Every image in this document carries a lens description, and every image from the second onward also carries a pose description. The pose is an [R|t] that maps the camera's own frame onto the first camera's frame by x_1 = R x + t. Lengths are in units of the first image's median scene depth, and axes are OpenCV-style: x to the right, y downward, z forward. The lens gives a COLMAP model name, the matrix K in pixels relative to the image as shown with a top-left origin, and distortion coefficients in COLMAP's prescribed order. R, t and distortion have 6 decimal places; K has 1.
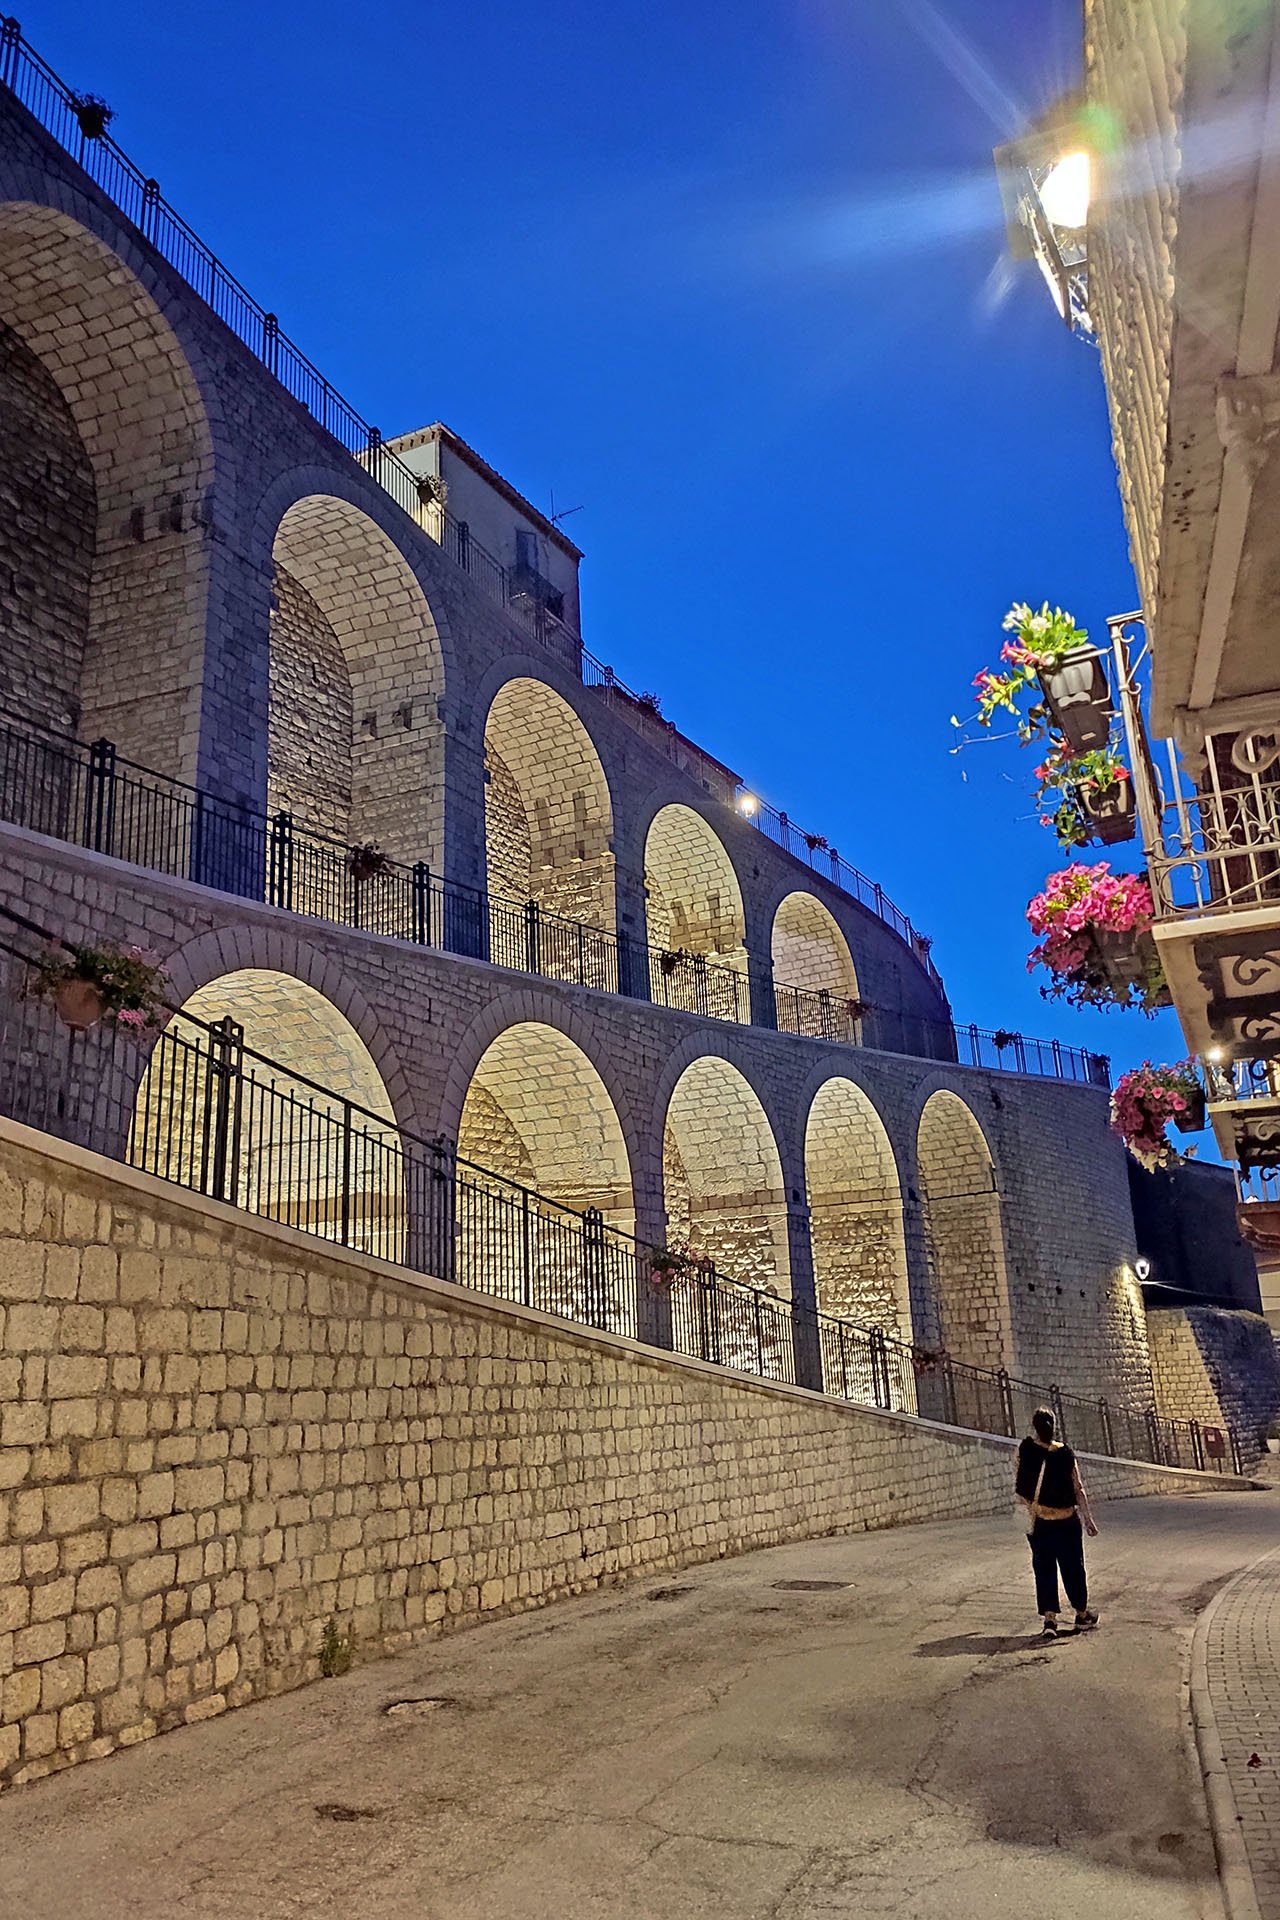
lens RADIAL K [[1457.9, 0, 635.6], [0, 1457.9, 951.2], [0, 0, 1]] dist [0.061434, -0.107349]
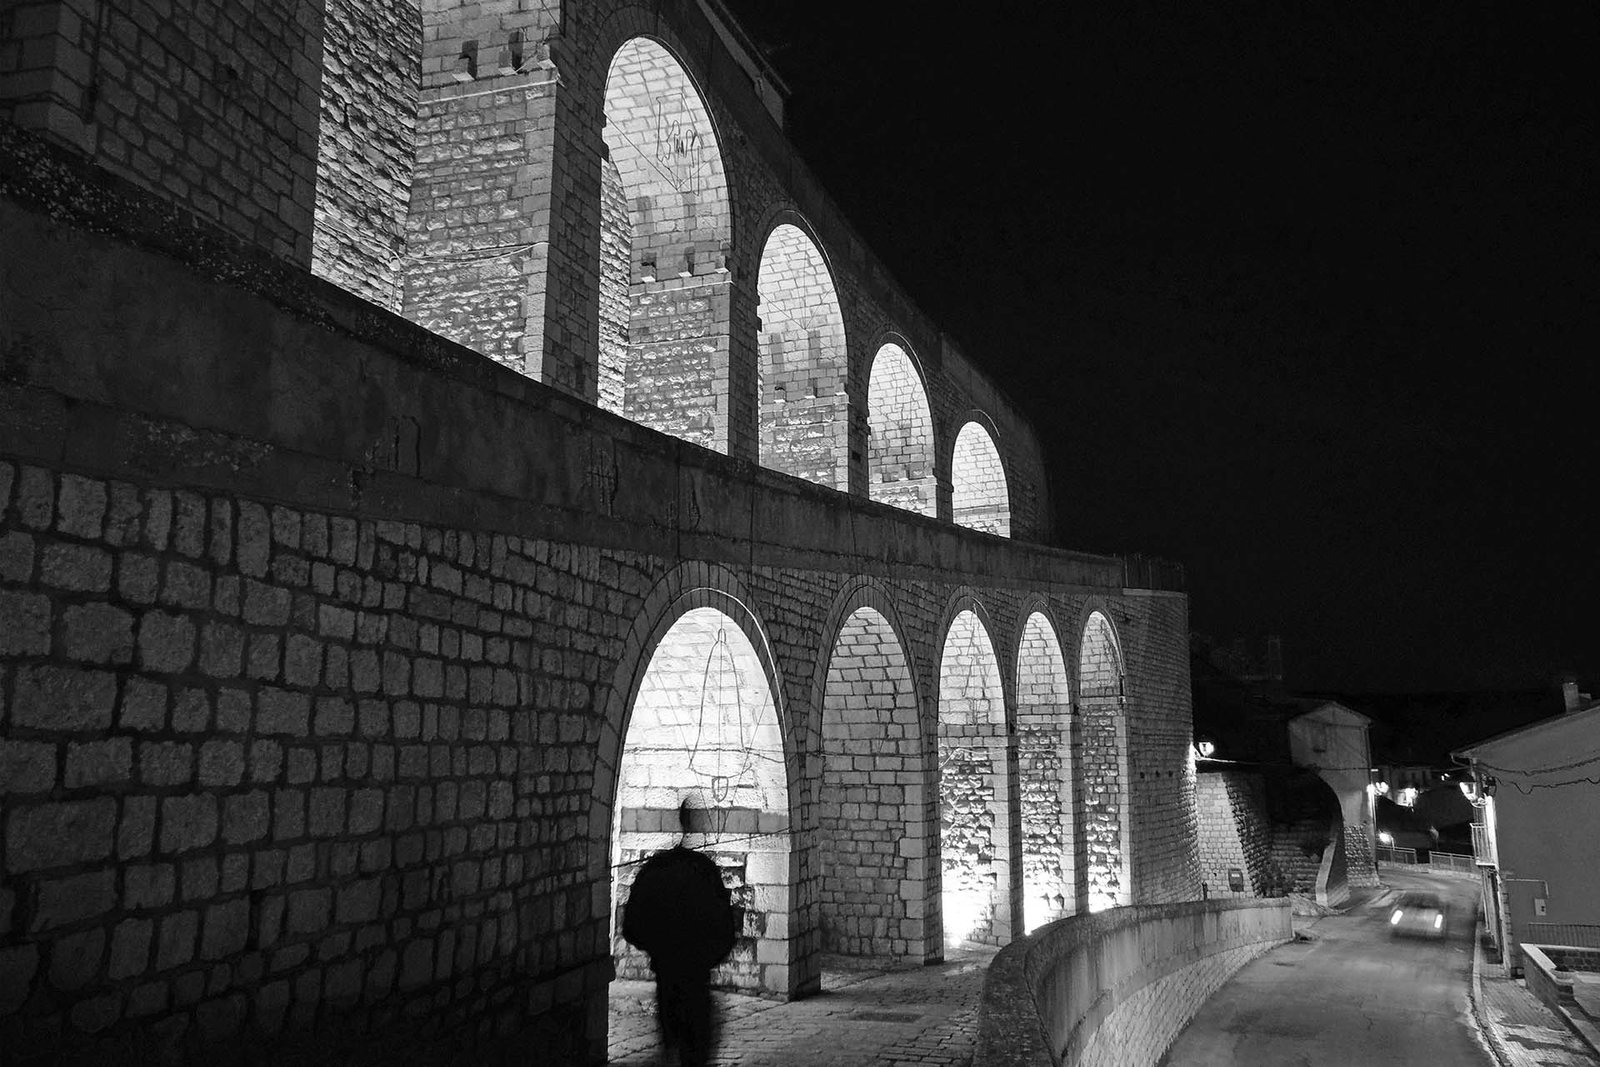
lens RADIAL K [[1192.9, 0, 805.0], [0, 1192.9, 529.2], [0, 0, 1]] dist [-0.053481, 0.069504]
pose [[0.992186, 0.054486, 0.112238, -0.159482], [-0.066729, 0.991867, 0.108385, -0.070866], [-0.105420, -0.115028, 0.987753, 0.153237]]
